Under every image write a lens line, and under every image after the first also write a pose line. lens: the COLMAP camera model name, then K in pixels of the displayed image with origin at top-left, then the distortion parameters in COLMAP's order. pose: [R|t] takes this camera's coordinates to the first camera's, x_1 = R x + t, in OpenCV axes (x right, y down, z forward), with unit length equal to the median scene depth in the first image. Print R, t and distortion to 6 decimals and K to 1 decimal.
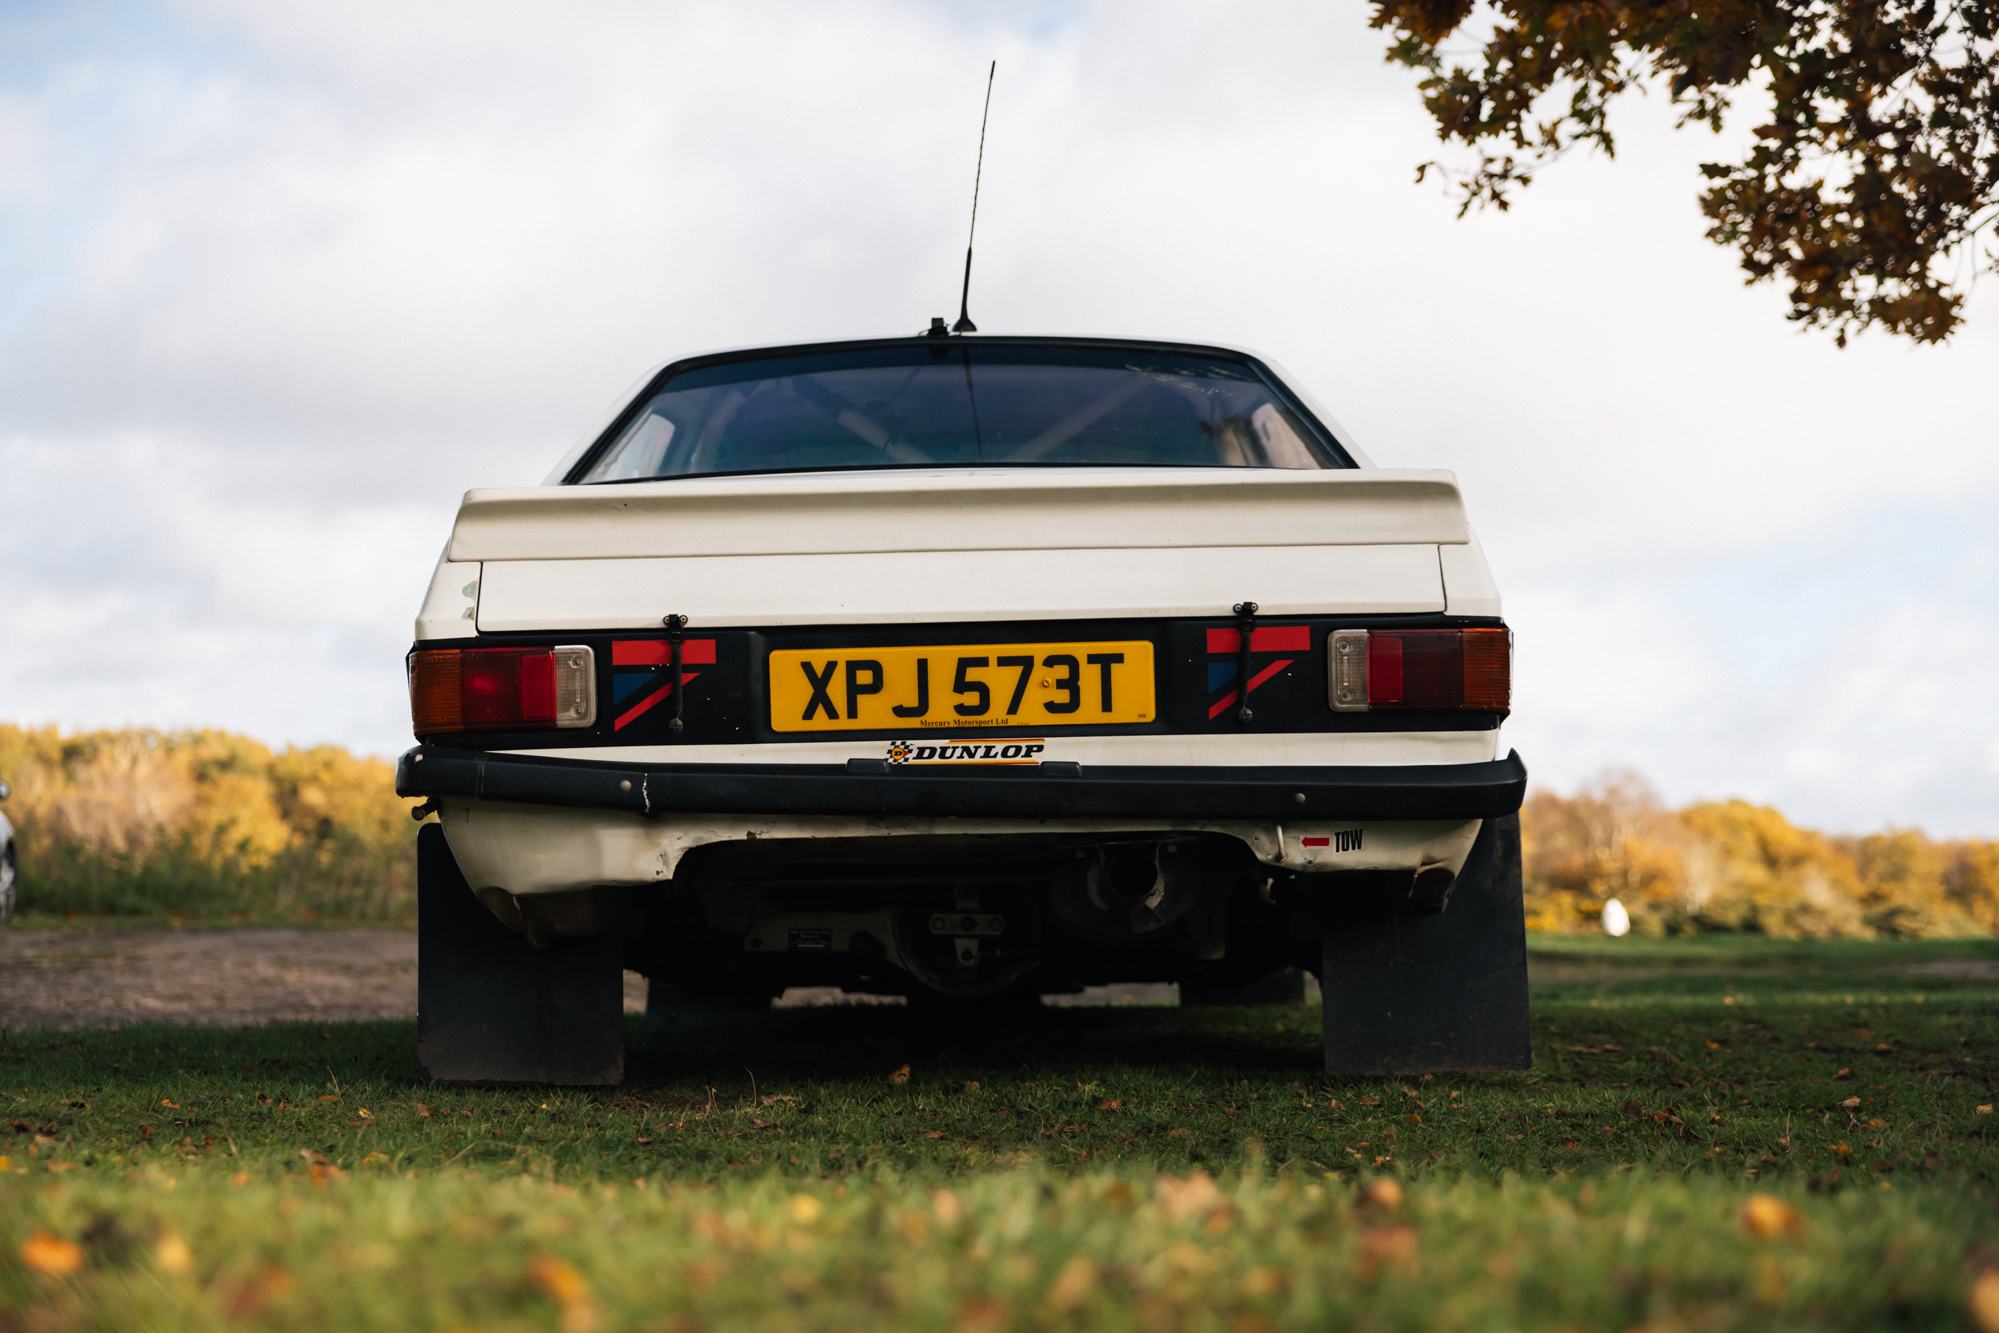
lens RADIAL K [[2693.3, 0, 999.5], [0, 2693.3, 666.5], [0, 0, 1]] dist [0.003176, 0.024968]
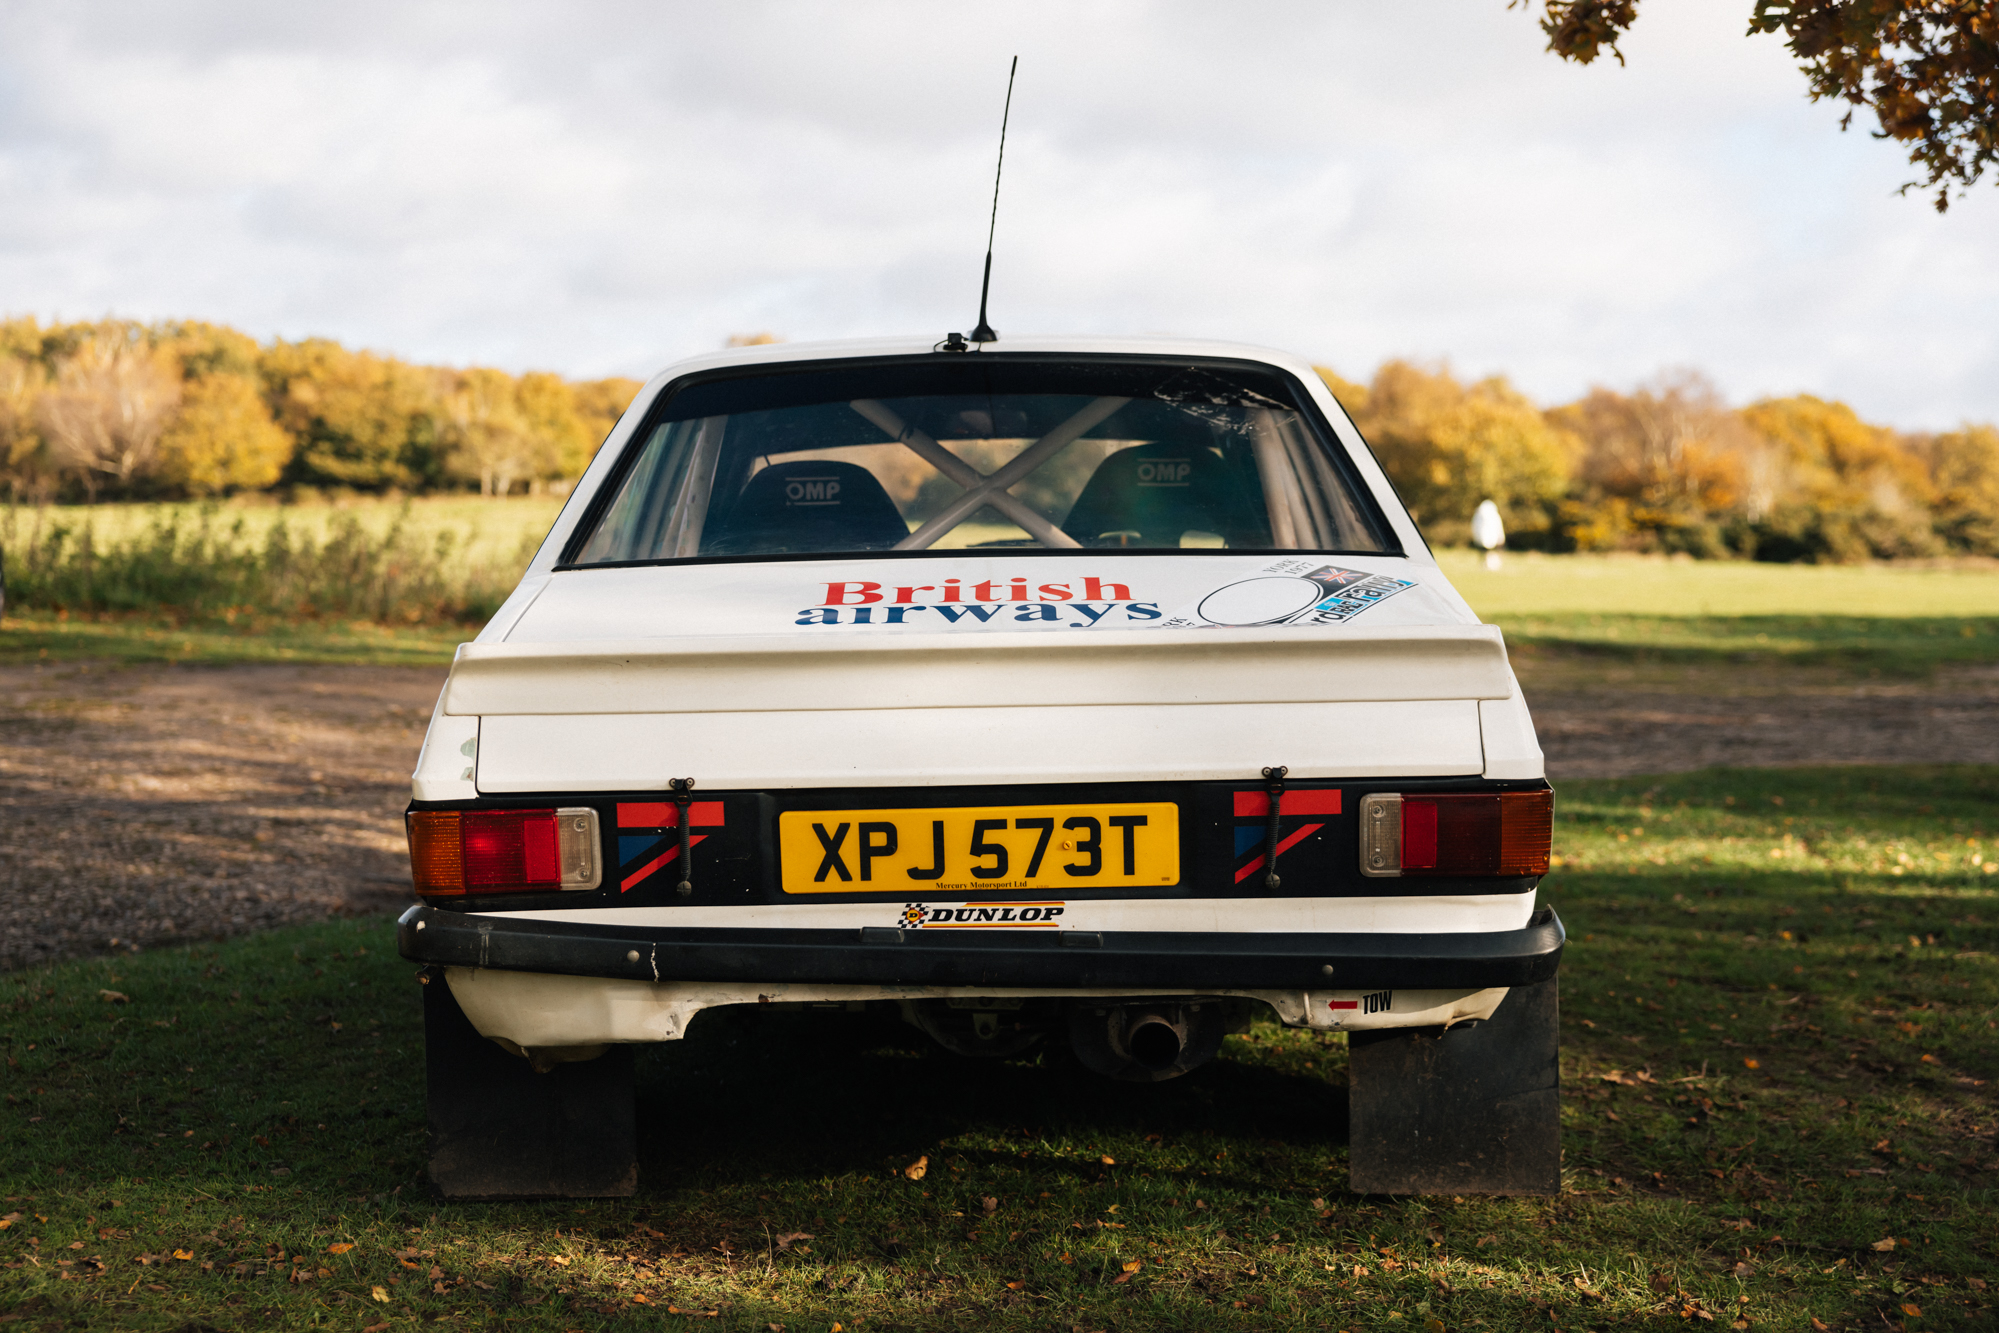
lens RADIAL K [[2827.1, 0, 975.4], [0, 2827.1, 666.5], [0, 0, 1]] dist [0.006642, -0.008944]
pose [[0.999847, 0.002102, -0.017375, 0.002169], [0.000615, 0.987928, 0.154912, -0.214016], [0.017491, -0.154899, 0.987775, 0.009080]]
